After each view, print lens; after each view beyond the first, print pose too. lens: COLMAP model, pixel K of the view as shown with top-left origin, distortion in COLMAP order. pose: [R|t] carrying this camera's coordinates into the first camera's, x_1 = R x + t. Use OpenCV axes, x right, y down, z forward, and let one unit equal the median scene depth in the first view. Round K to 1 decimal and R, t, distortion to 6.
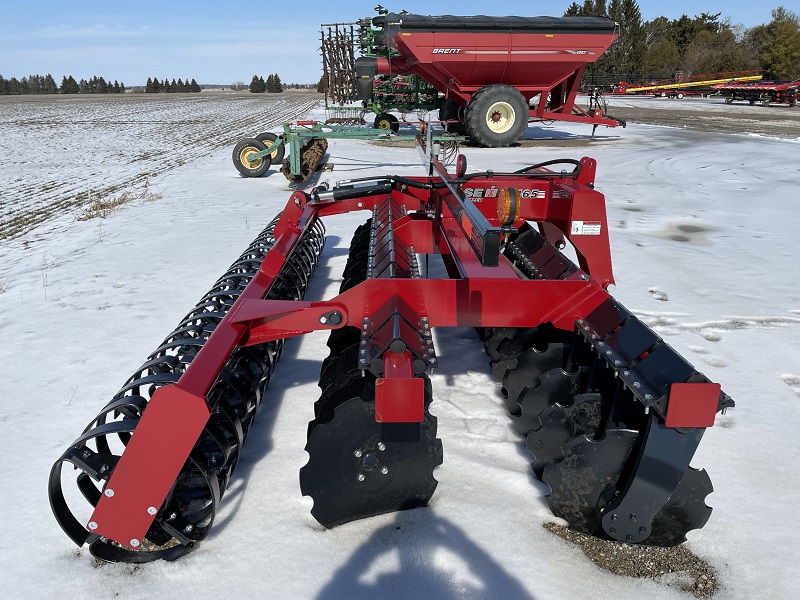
lens RADIAL K [[598.4, 0, 401.7], [0, 598.4, 301.9], [0, 0, 1]] dist [0.081068, -0.097698]
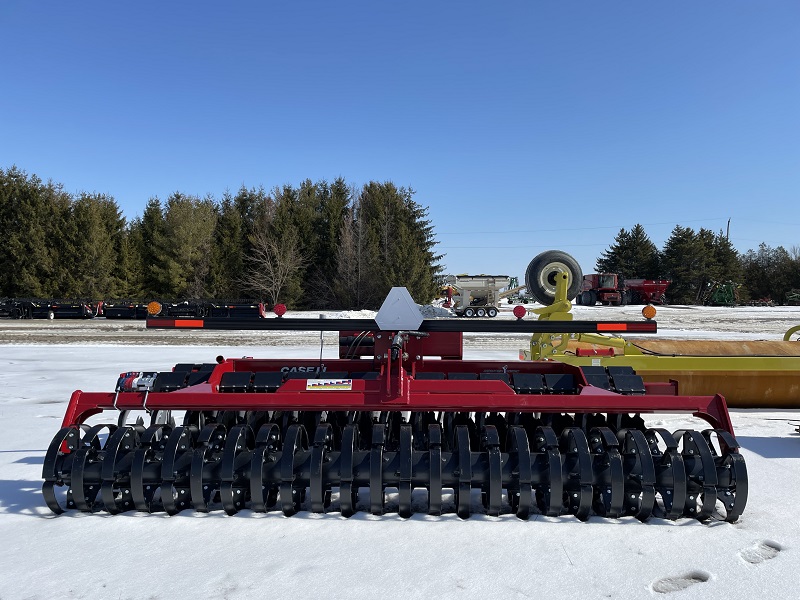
lens RADIAL K [[598.4, 0, 401.7], [0, 598.4, 301.9], [0, 0, 1]] dist [0.081068, -0.097698]
pose [[0.053220, 0.012410, 0.998506, -0.246622], [0.320114, 0.946940, -0.028831, -0.044889], [-0.945883, 0.321170, 0.046424, 0.175661]]
